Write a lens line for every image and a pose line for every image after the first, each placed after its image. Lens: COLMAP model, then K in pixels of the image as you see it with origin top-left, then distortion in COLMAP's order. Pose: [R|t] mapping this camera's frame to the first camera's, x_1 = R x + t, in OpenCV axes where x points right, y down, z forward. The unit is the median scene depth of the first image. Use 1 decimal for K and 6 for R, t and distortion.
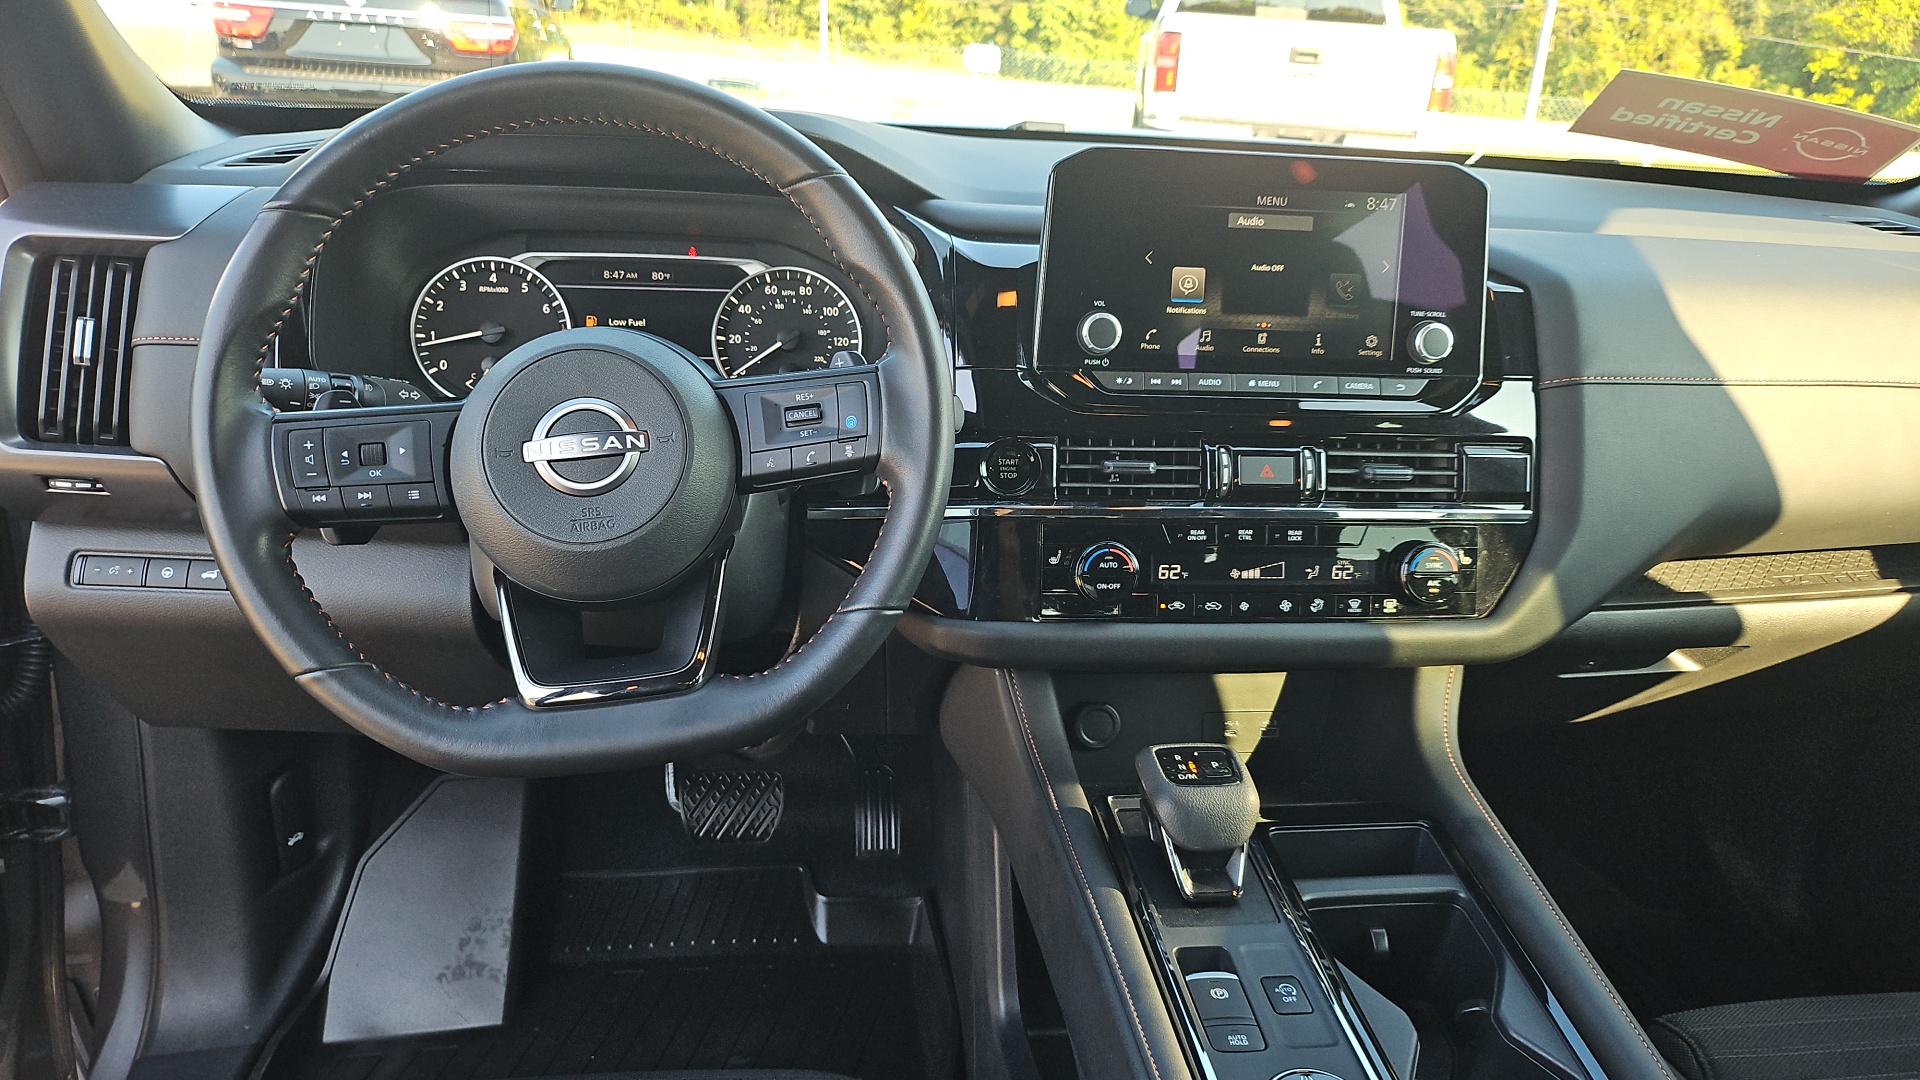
lens RADIAL K [[1336.7, 0, 990.0], [0, 1336.7, 542.1], [0, 0, 1]] dist [0.036016, -0.043476]
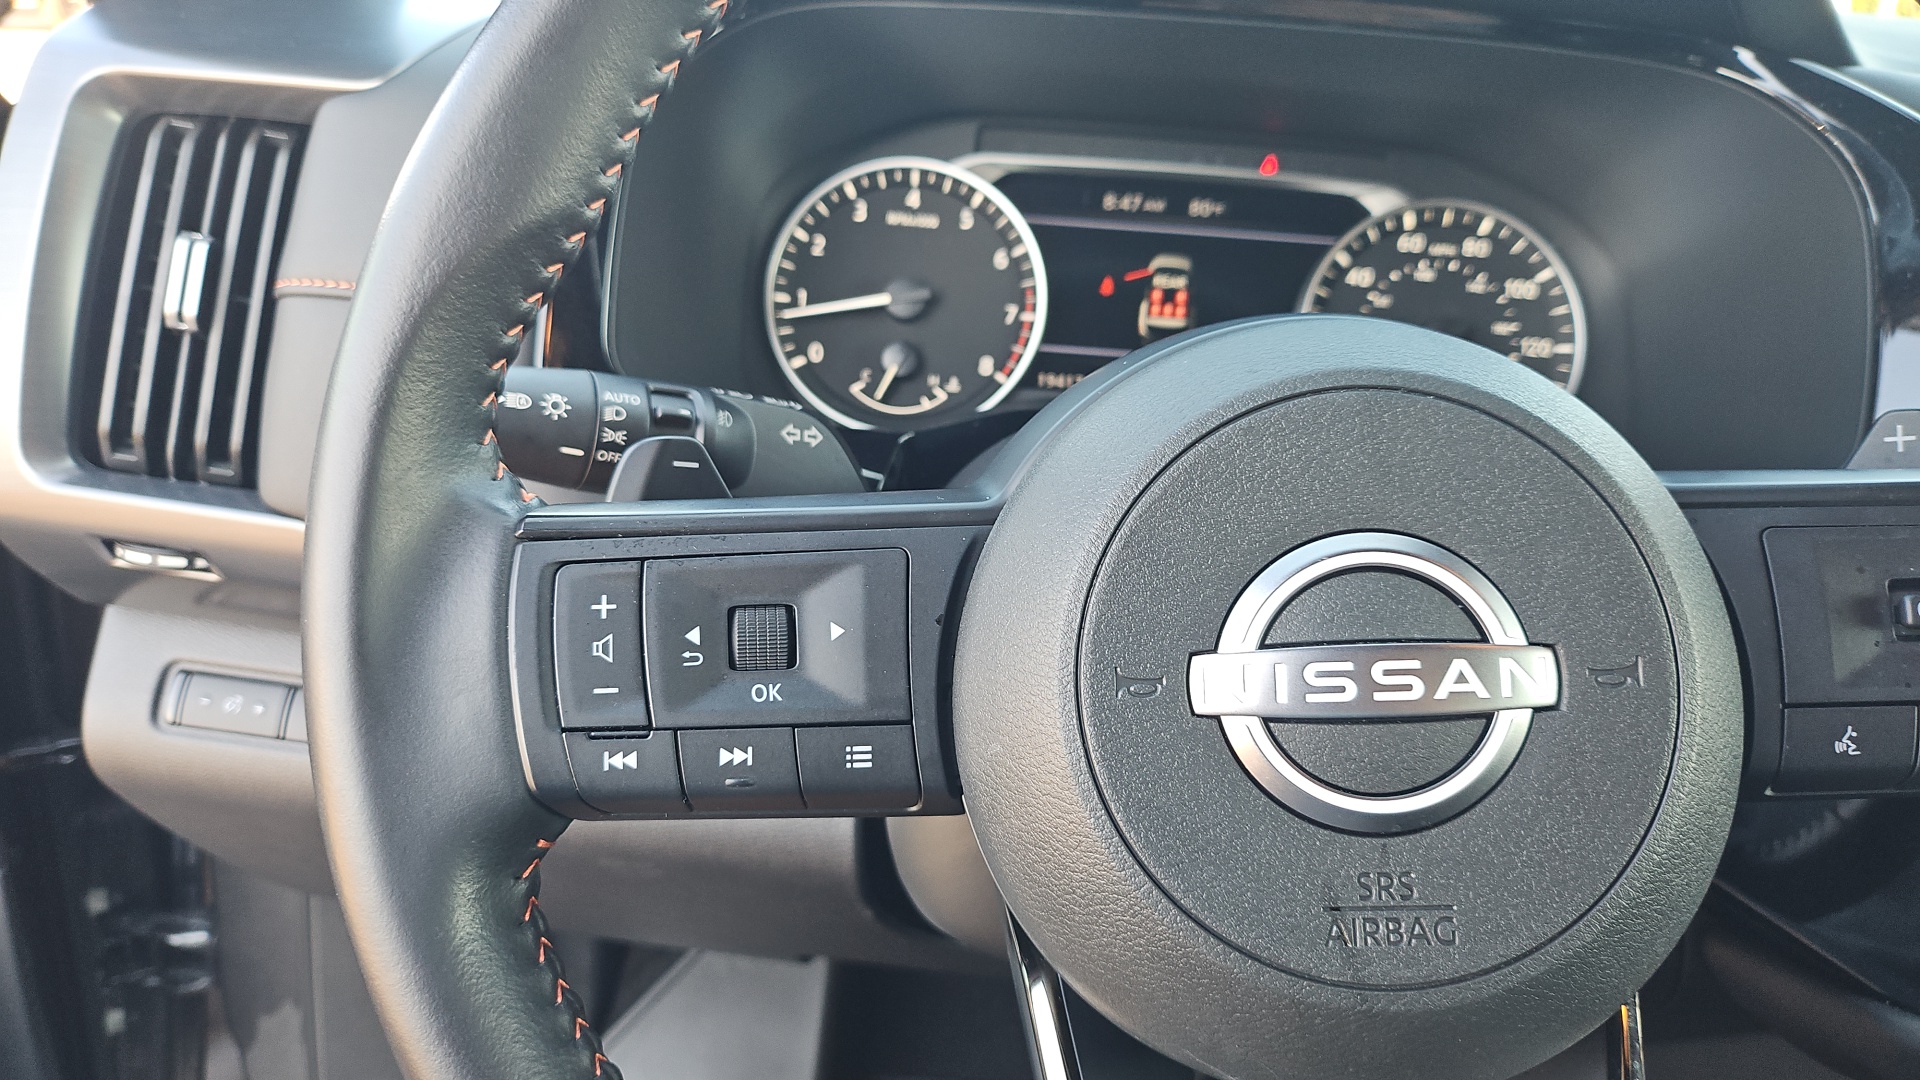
lens RADIAL K [[1372.8, 0, 964.1], [0, 1372.8, 516.6], [0, 0, 1]] dist [0.005004, -0.001136]
pose [[0.981280, 0.080331, -0.175034, -0.262479], [-0.079672, 0.996763, 0.010801, -0.081783], [0.175335, 0.003347, 0.984503, 0.491676]]
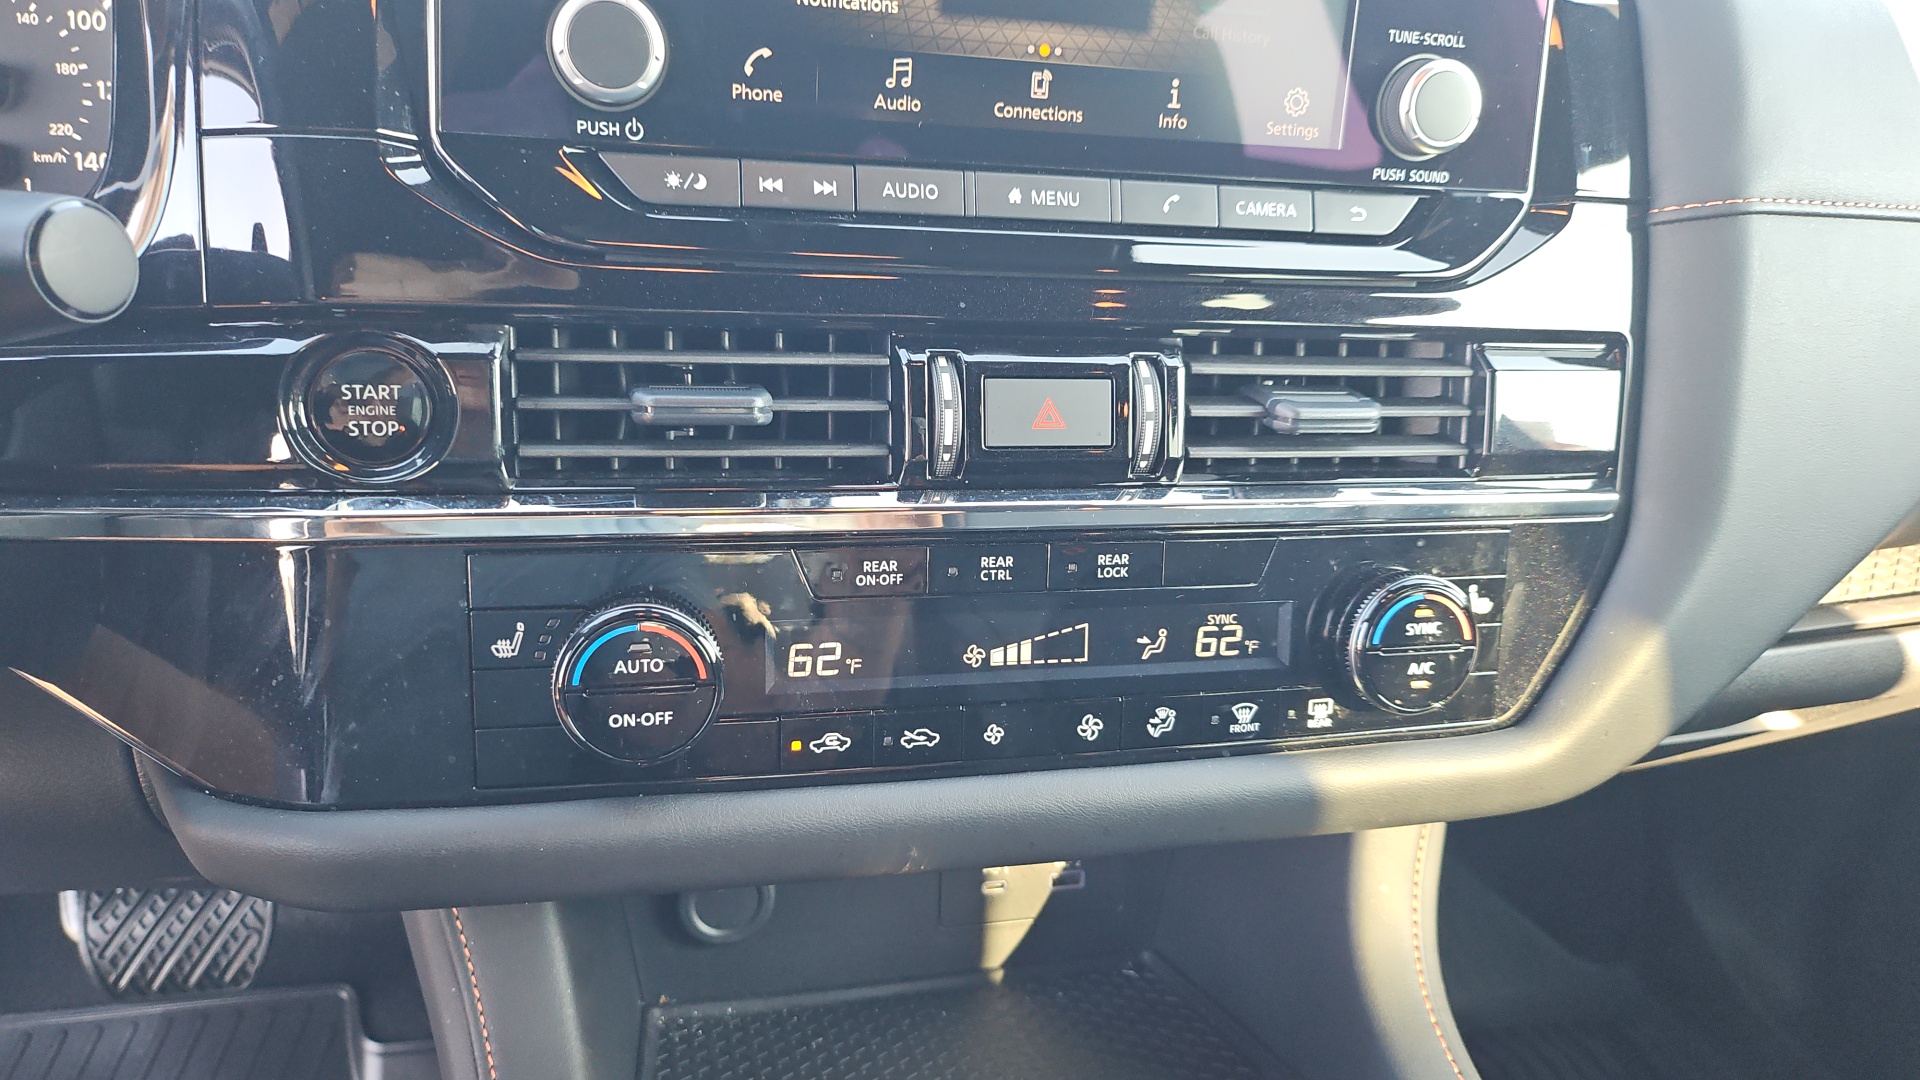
lens RADIAL K [[1357.5, 0, 986.2], [0, 1357.5, 543.0], [0, 0, 1]] dist [0.039457, -0.061297]
pose [[0.992703, -0.010937, 0.120085, 0.134282], [-0.002331, 0.993951, 0.109799, -0.058419], [-0.120560, -0.109278, 0.986673, 0.573239]]
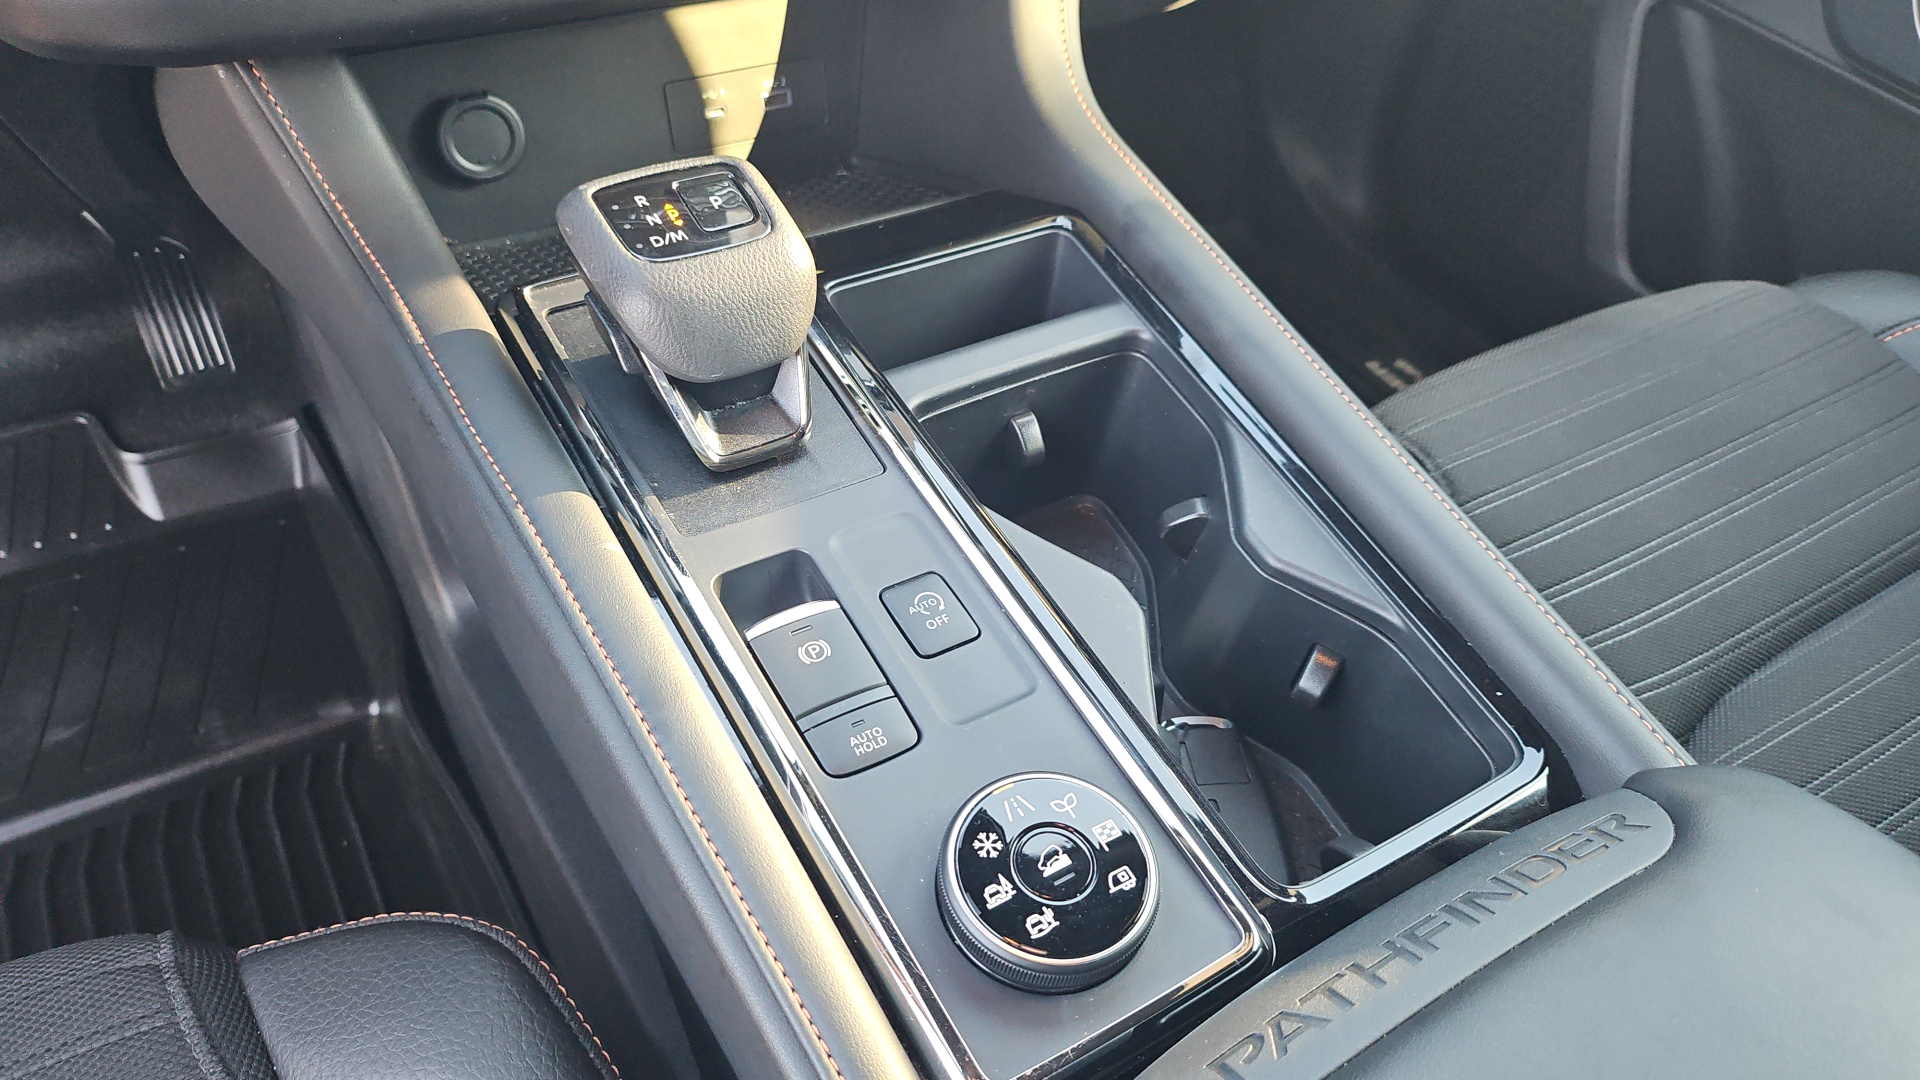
lens RADIAL K [[1359.0, 0, 965.1], [0, 1359.0, 519.8], [0, 0, 1]] dist [0.022286, -0.002456]
pose [[0.919140, -0.255270, 0.300031, 0.062603], [0.094776, 0.882560, 0.460548, 0.039718], [-0.382360, -0.394872, 0.835390, 0.439717]]
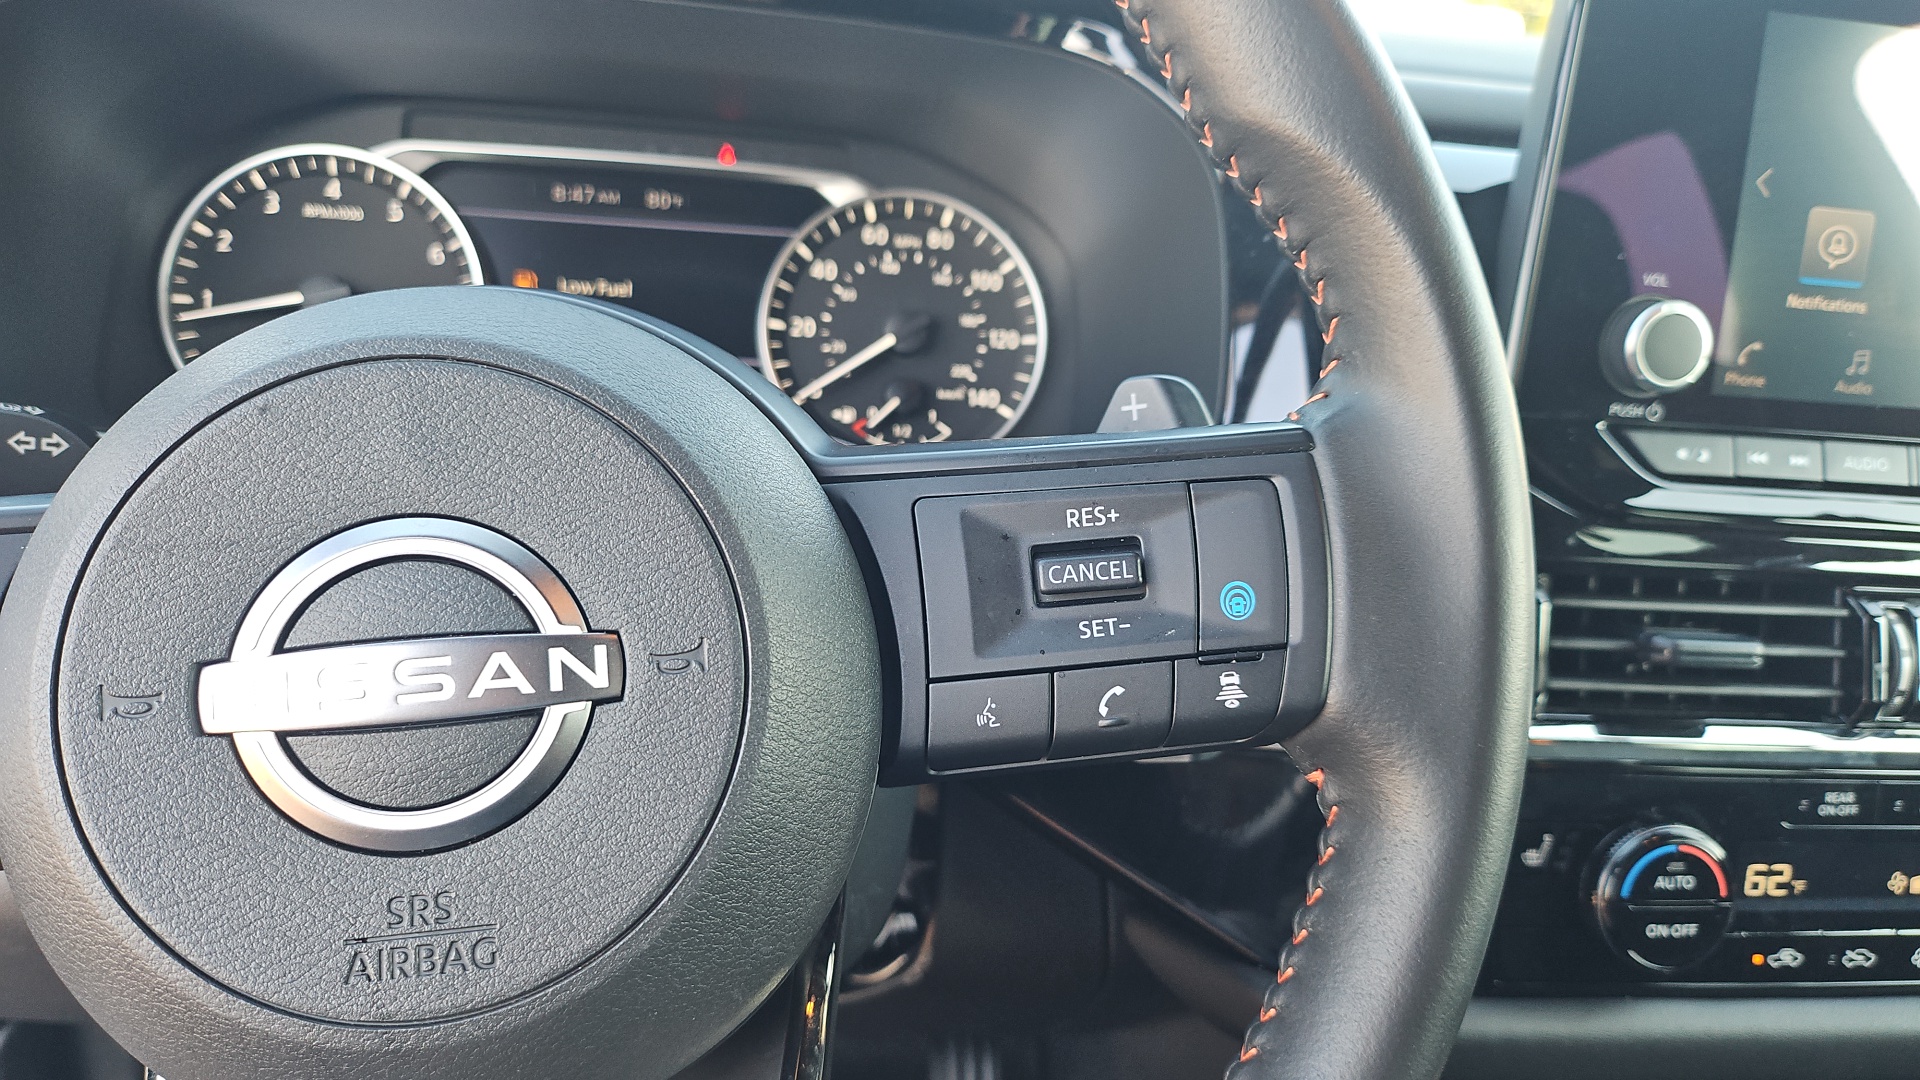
lens RADIAL K [[1369.1, 0, 983.6], [0, 1369.1, 542.7], [0, 0, 1]] dist [0.006897, -0.023025]
pose [[0.999321, 0.036628, 0.003951, -0.134300], [-0.036646, 0.999317, 0.004680, -0.082520], [-0.003777, -0.004822, 0.999981, 0.528253]]
